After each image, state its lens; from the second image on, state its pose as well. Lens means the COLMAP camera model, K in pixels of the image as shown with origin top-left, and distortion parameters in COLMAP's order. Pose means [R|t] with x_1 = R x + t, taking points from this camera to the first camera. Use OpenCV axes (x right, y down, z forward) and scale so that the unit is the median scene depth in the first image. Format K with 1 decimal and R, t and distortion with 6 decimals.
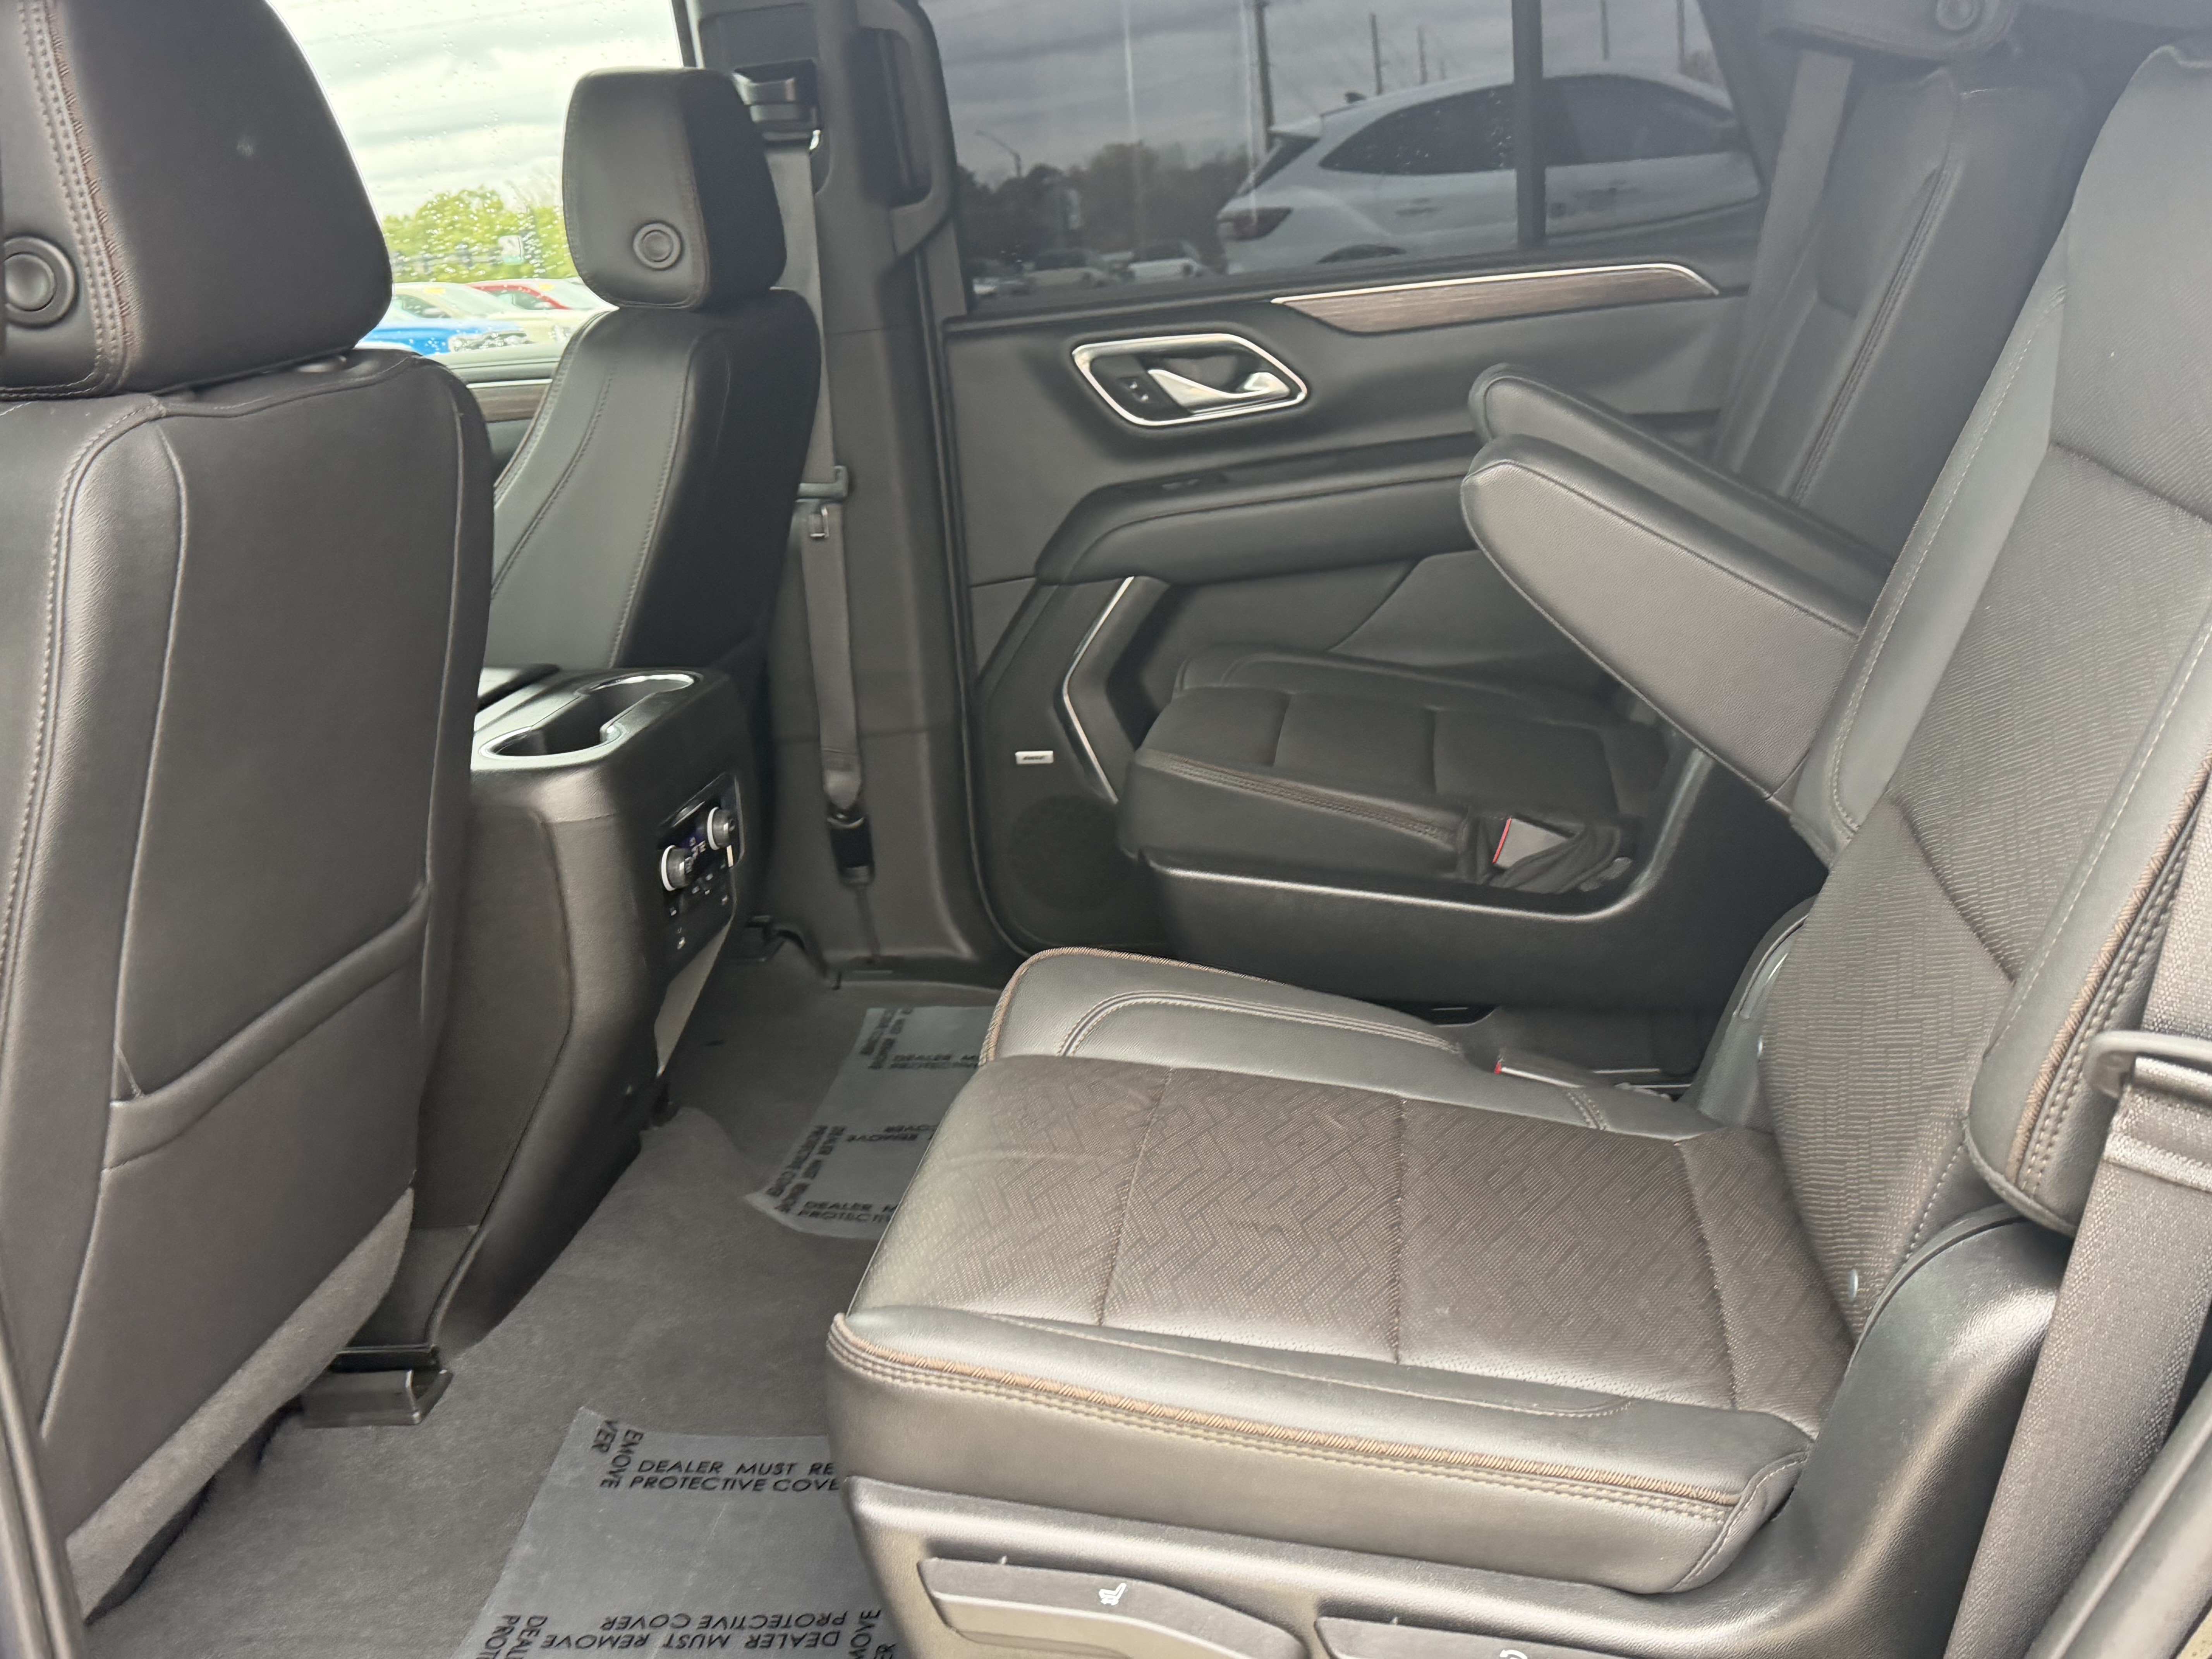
lens RADIAL K [[2169.5, 0, 1091.6], [0, 2169.5, 832.4], [0, 0, 1]] dist [0.208938, -0.455232]
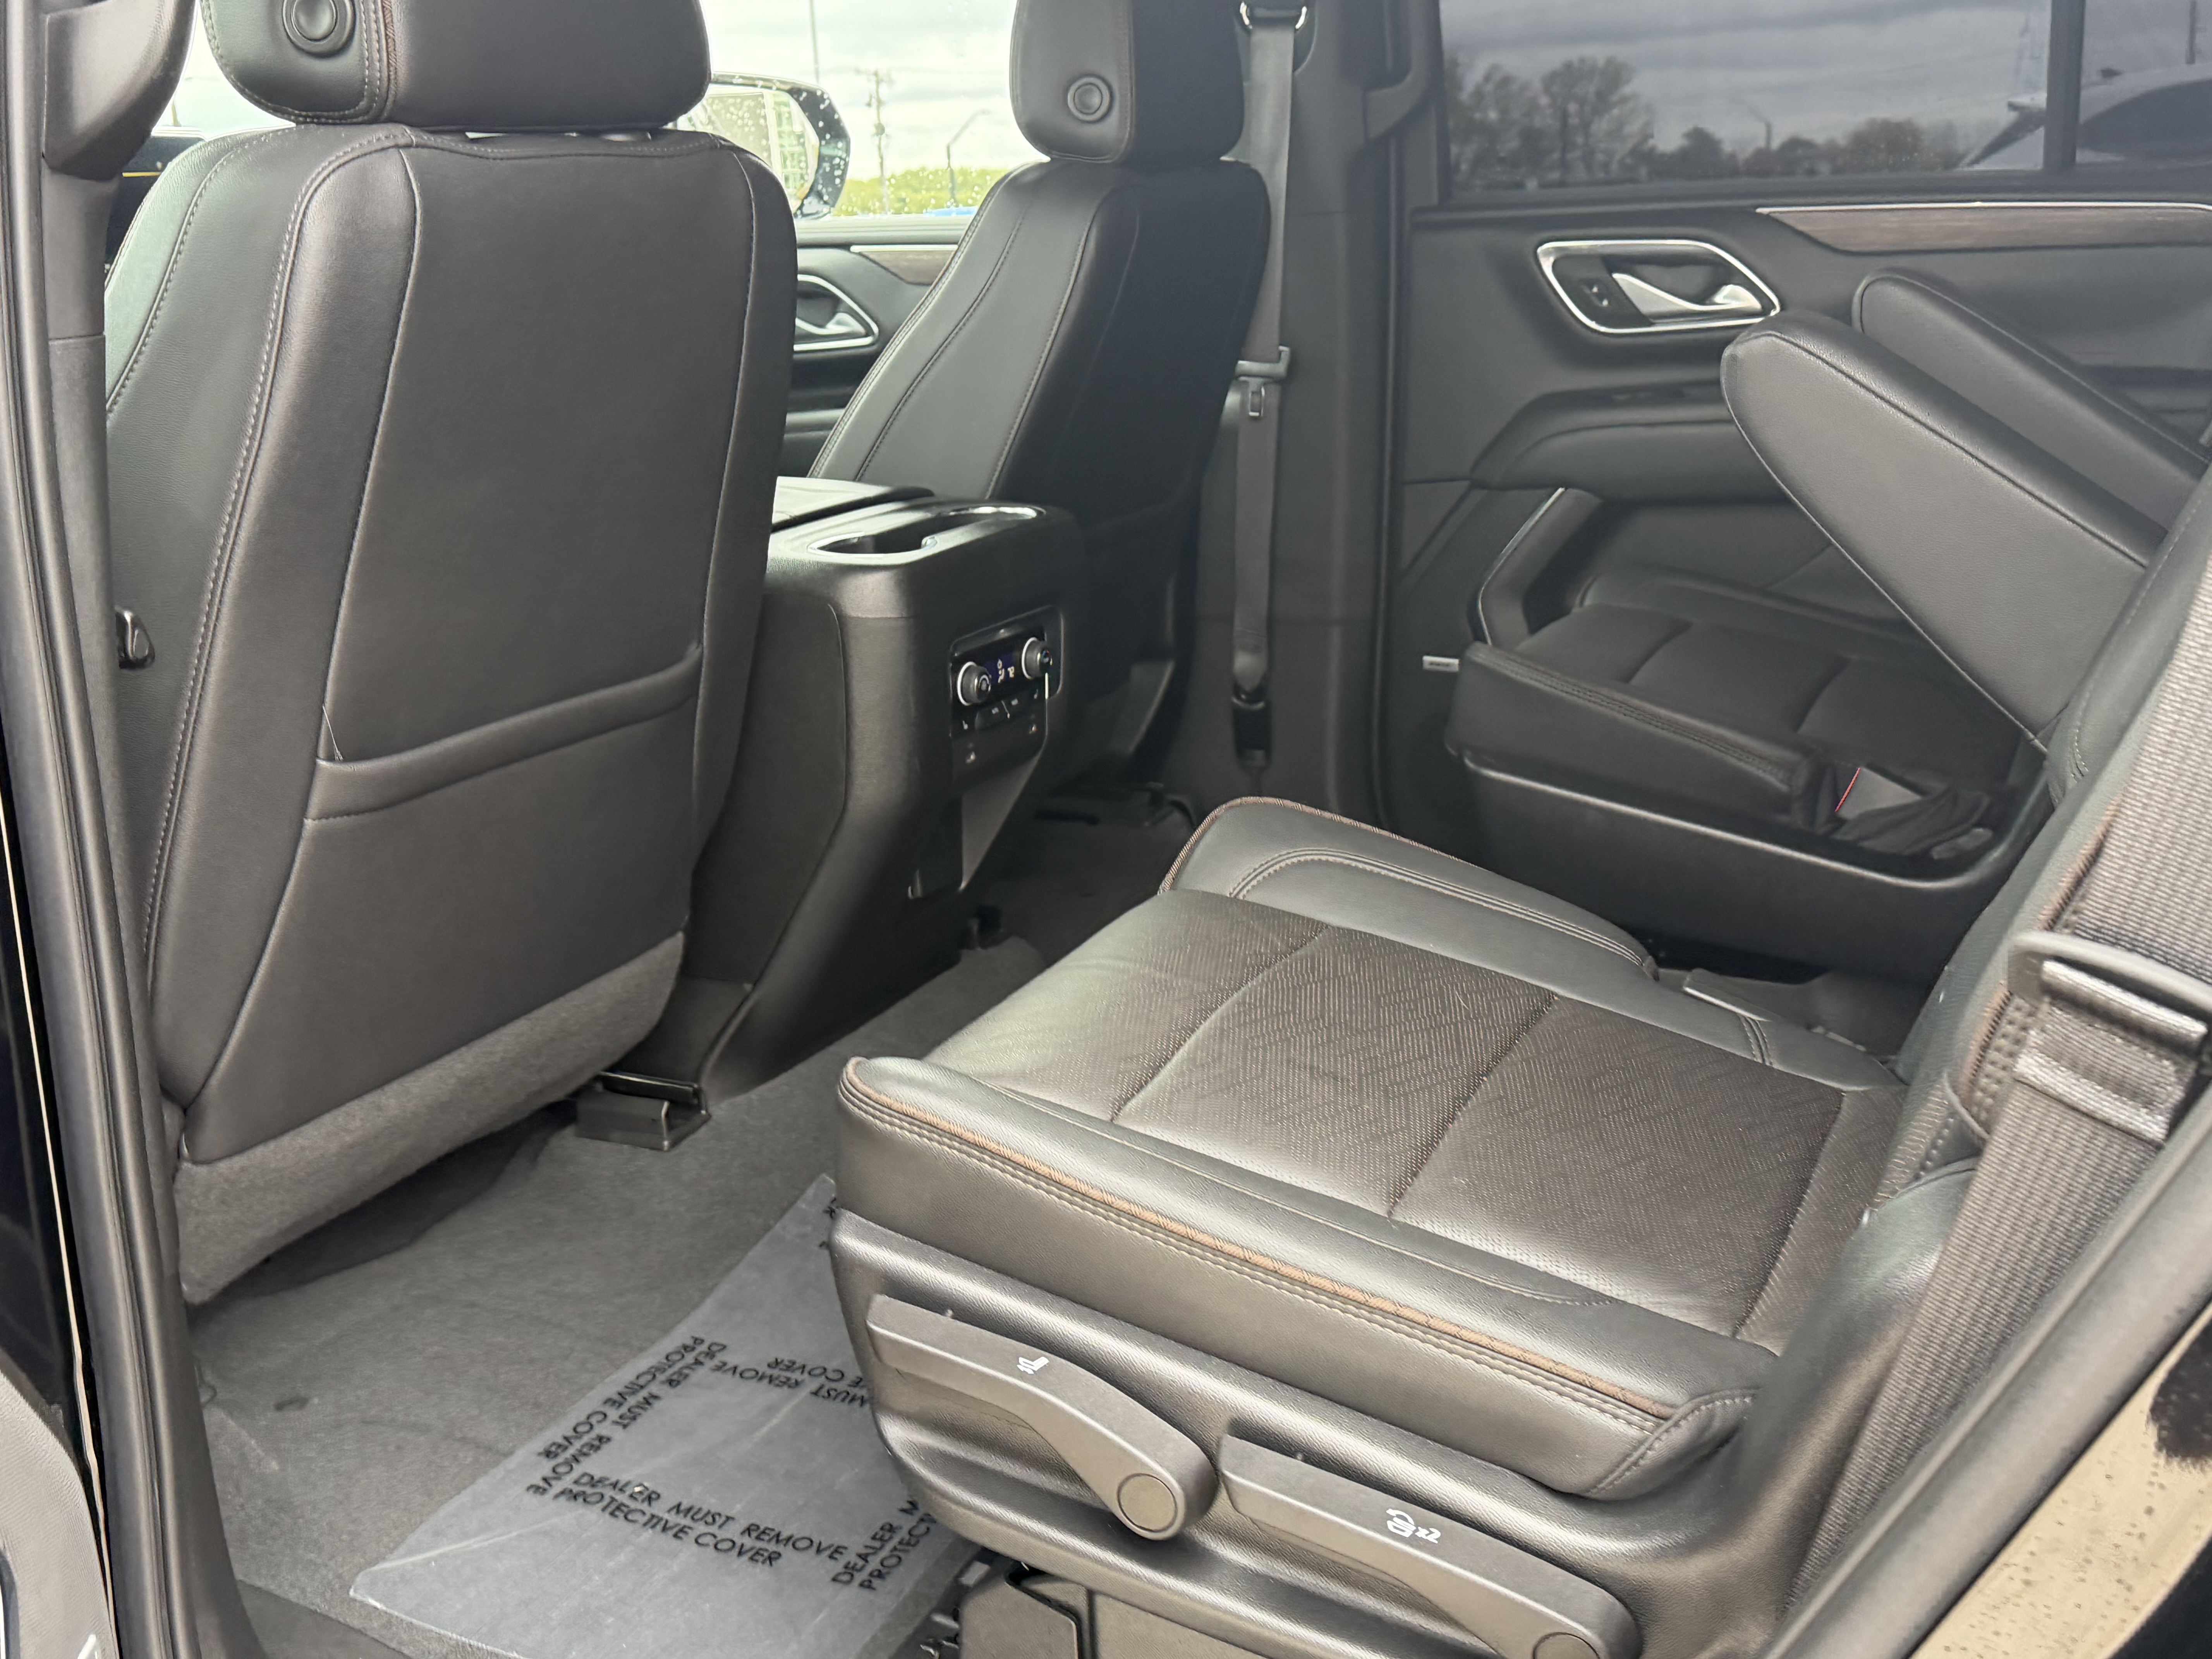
lens RADIAL K [[2164.3, 0, 1099.5], [0, 2164.3, 790.4], [0, 0, 1]] dist [0.215466, -0.467074]
pose [[0.948280, 0.151298, -0.279058, 0.162246], [-0.150884, 0.988282, 0.023096, 0.033075], [0.279283, 0.020204, 0.959996, 0.022977]]
